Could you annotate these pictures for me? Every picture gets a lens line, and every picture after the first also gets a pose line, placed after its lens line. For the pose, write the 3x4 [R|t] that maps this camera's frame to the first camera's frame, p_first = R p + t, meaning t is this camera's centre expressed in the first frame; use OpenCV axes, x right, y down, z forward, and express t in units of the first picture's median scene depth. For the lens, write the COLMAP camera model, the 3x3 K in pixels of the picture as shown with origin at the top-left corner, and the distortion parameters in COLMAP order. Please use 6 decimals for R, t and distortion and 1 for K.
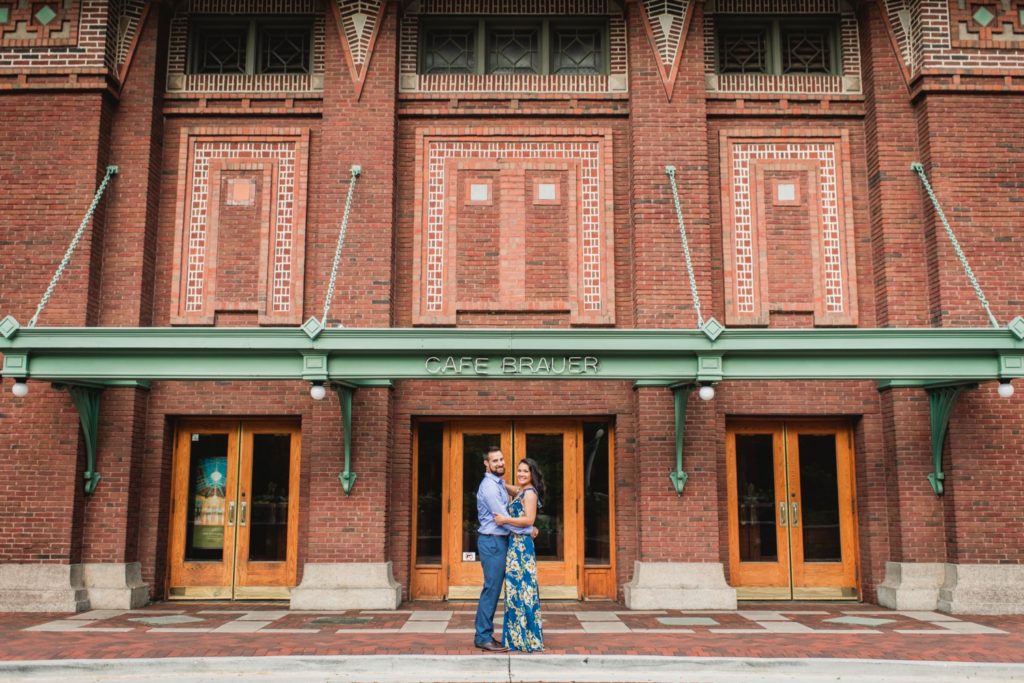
lens RADIAL K [[986.4, 0, 505.1], [0, 986.4, 364.4], [0, 0, 1]] dist [0.033957, -0.012245]
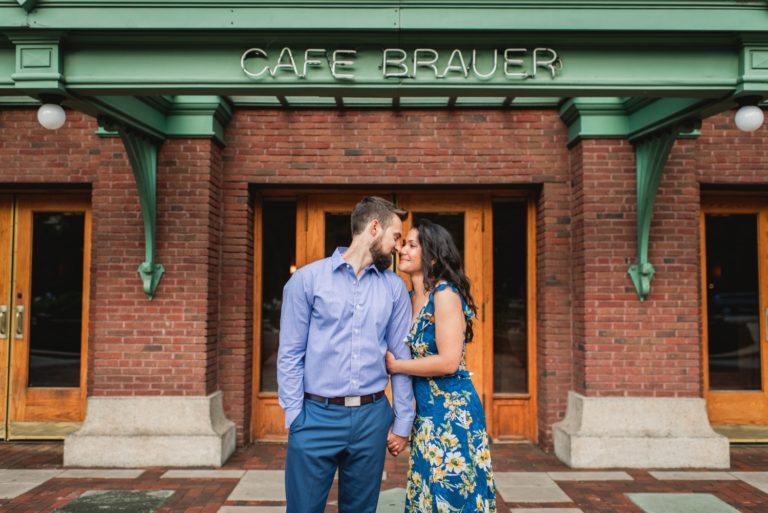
lens RADIAL K [[713.1, 0, 363.8], [0, 713.1, 260.2], [0, 0, 1]] dist [0.110170, 0.001012]
pose [[0.999800, 0.001832, -0.019933, -0.003706], [-0.000111, 0.996297, 0.085975, 0.061842], [0.020017, -0.085956, 0.996098, 0.491689]]
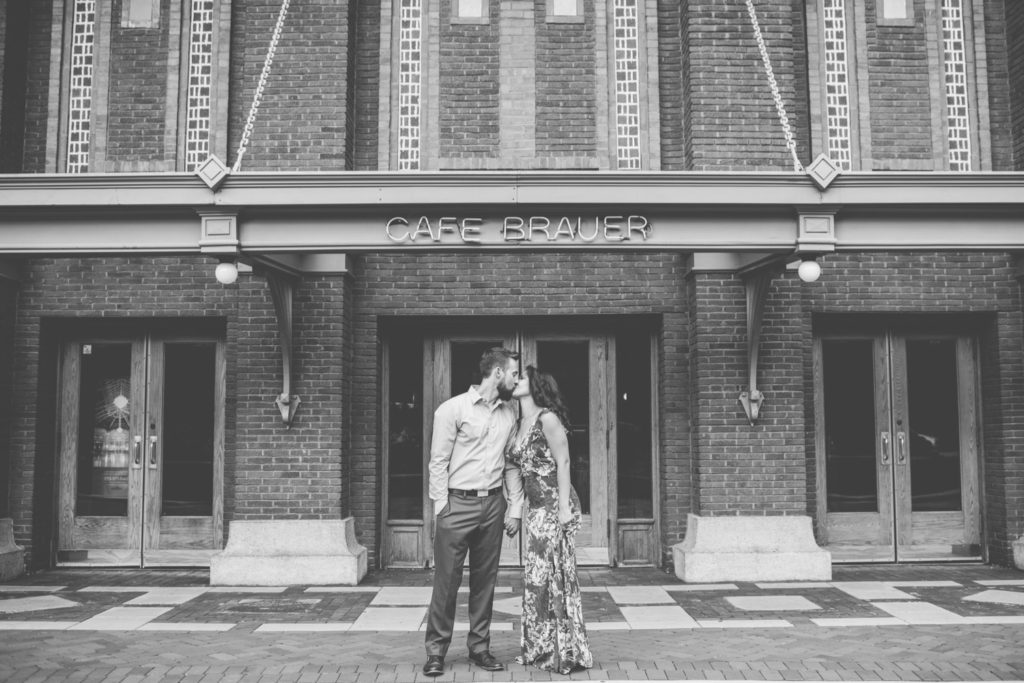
lens RADIAL K [[986.4, 0, 505.1], [0, 986.4, 364.4], [0, 0, 1]] dist [0.033957, -0.012245]
pose [[0.999962, -0.006215, -0.006092, 0.001714], [0.006626, 0.997529, 0.069946, 0.037141], [0.005642, -0.069984, 0.997532, 0.279223]]
